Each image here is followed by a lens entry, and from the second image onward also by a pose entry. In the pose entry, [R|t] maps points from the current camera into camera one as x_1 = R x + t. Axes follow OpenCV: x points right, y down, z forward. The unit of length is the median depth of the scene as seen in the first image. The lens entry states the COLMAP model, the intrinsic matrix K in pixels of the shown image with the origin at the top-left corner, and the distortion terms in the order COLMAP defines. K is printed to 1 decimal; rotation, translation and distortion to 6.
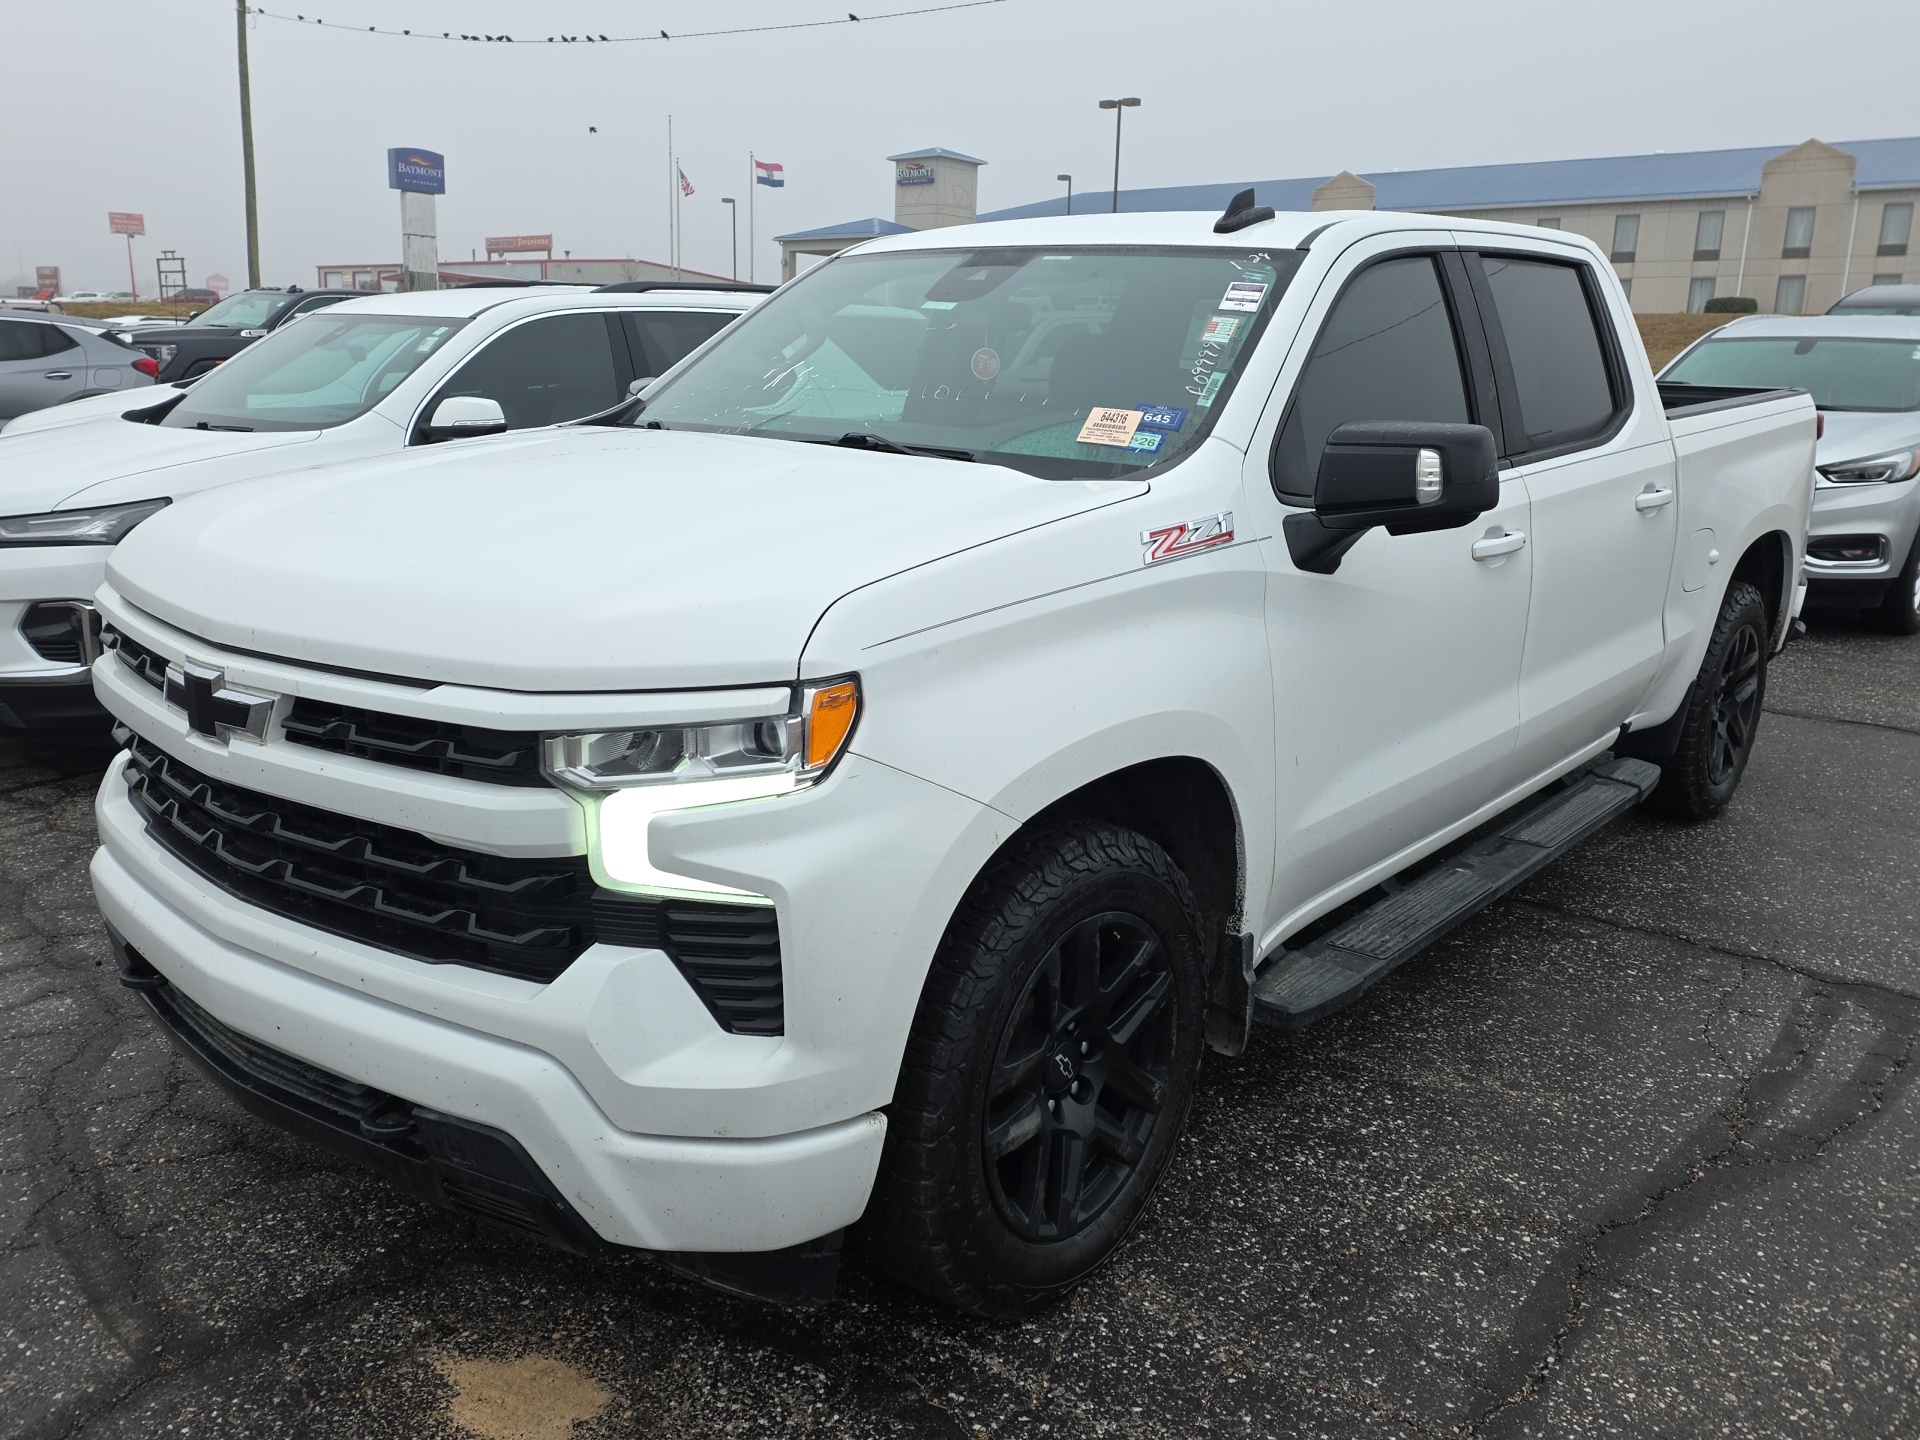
lens RADIAL K [[1618.0, 0, 960.0], [0, 1618.0, 720.0], [0, 0, 1]] dist [0.141801, -0.184451]
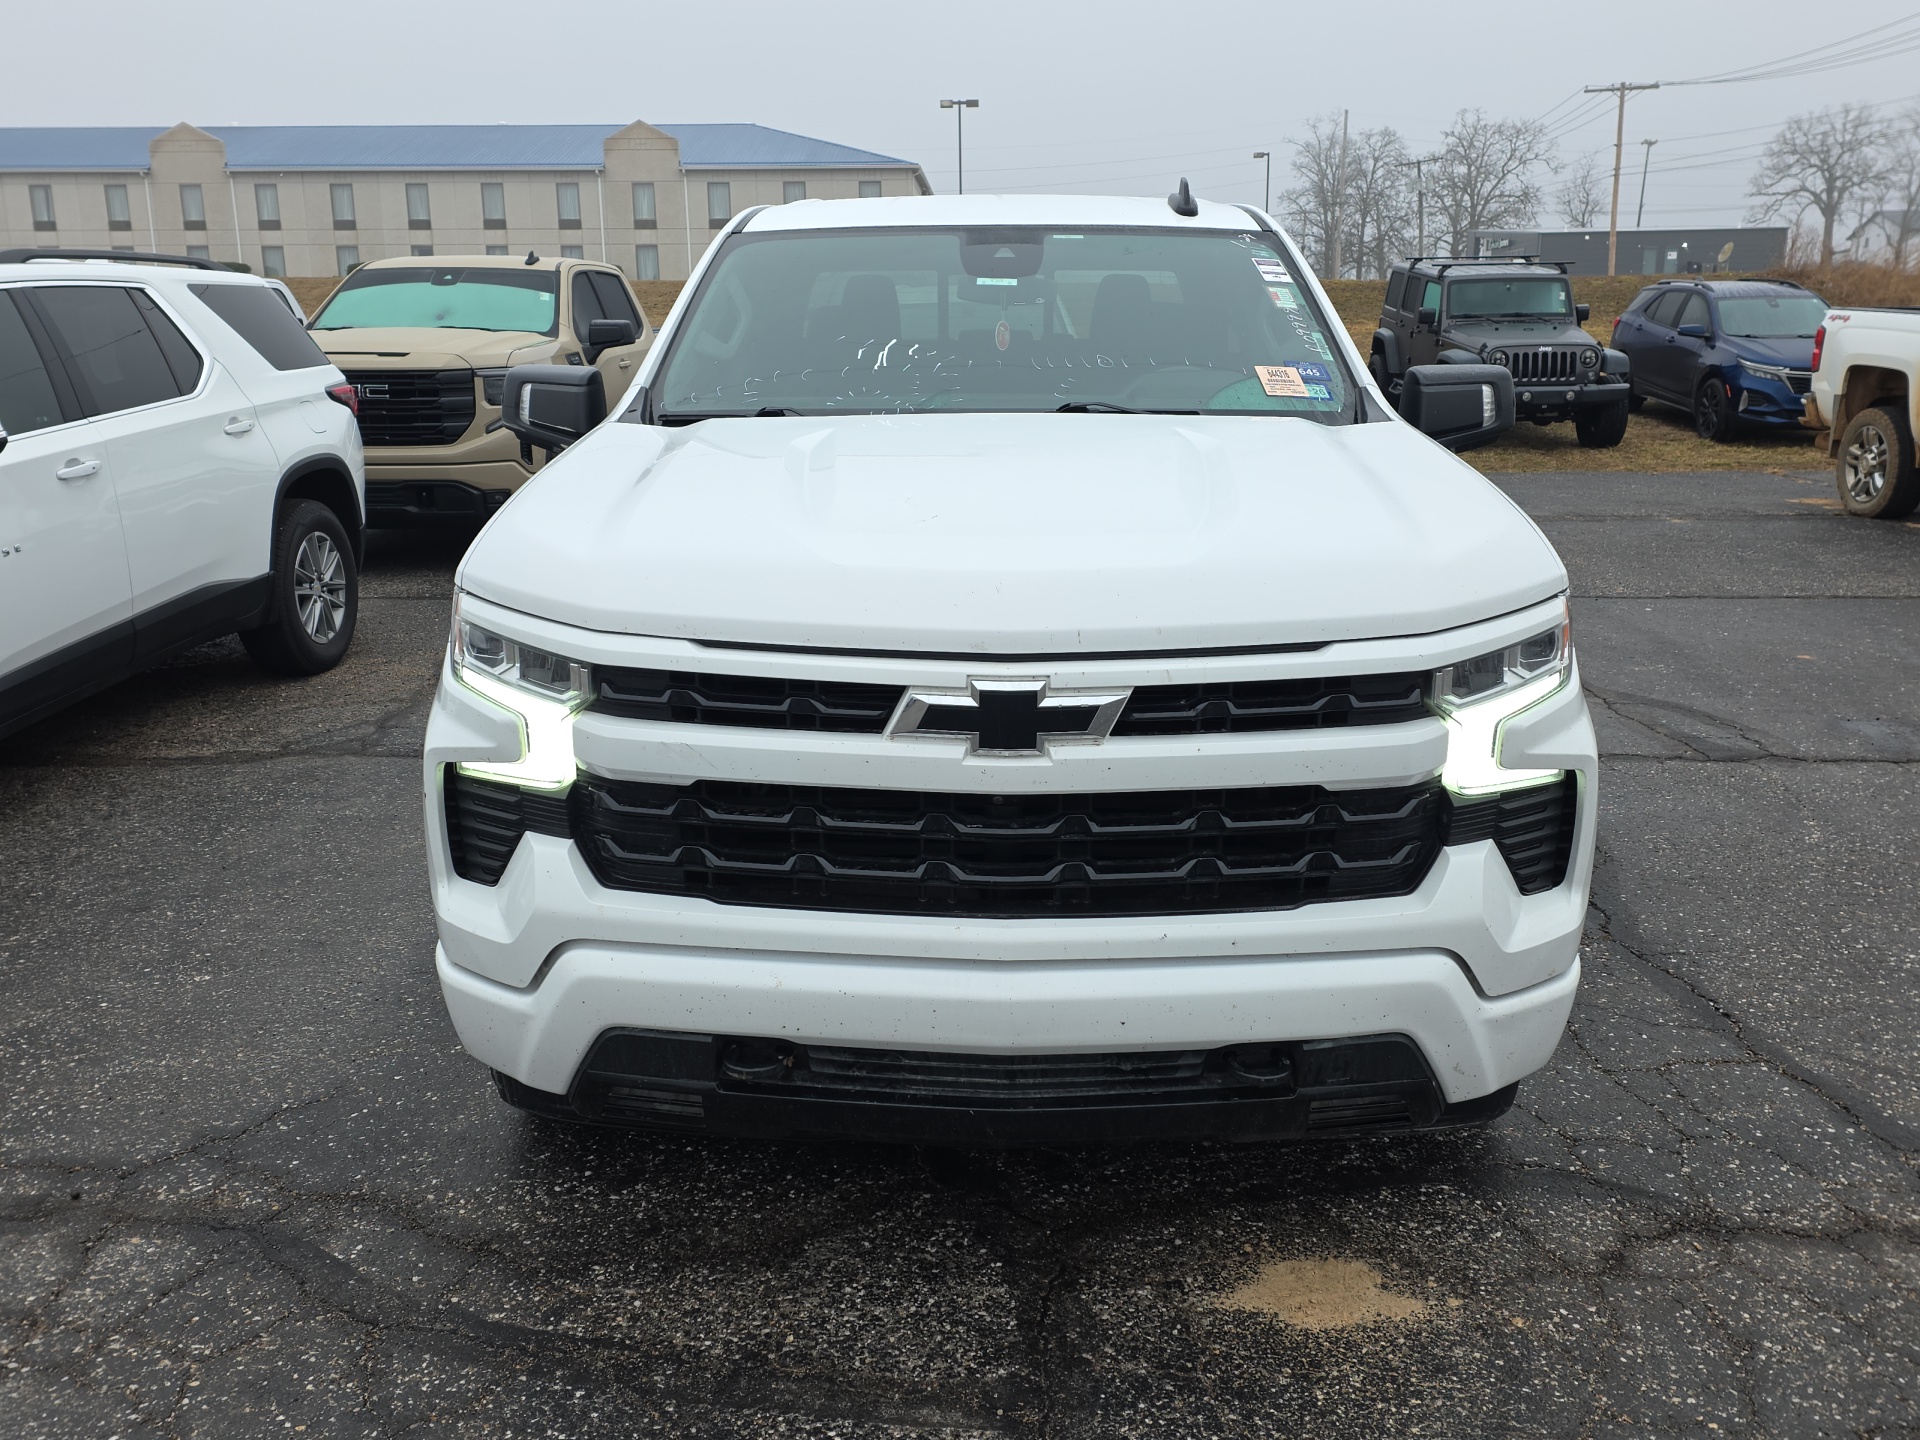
lens RADIAL K [[1618.0, 0, 960.0], [0, 1618.0, 720.0], [0, 0, 1]] dist [0.141801, -0.184451]
pose [[0.765260, -0.180533, 0.617888, -0.867392], [0.167638, 0.982639, 0.079484, -0.072842], [-0.621510, 0.042755, 0.782238, 0.230324]]
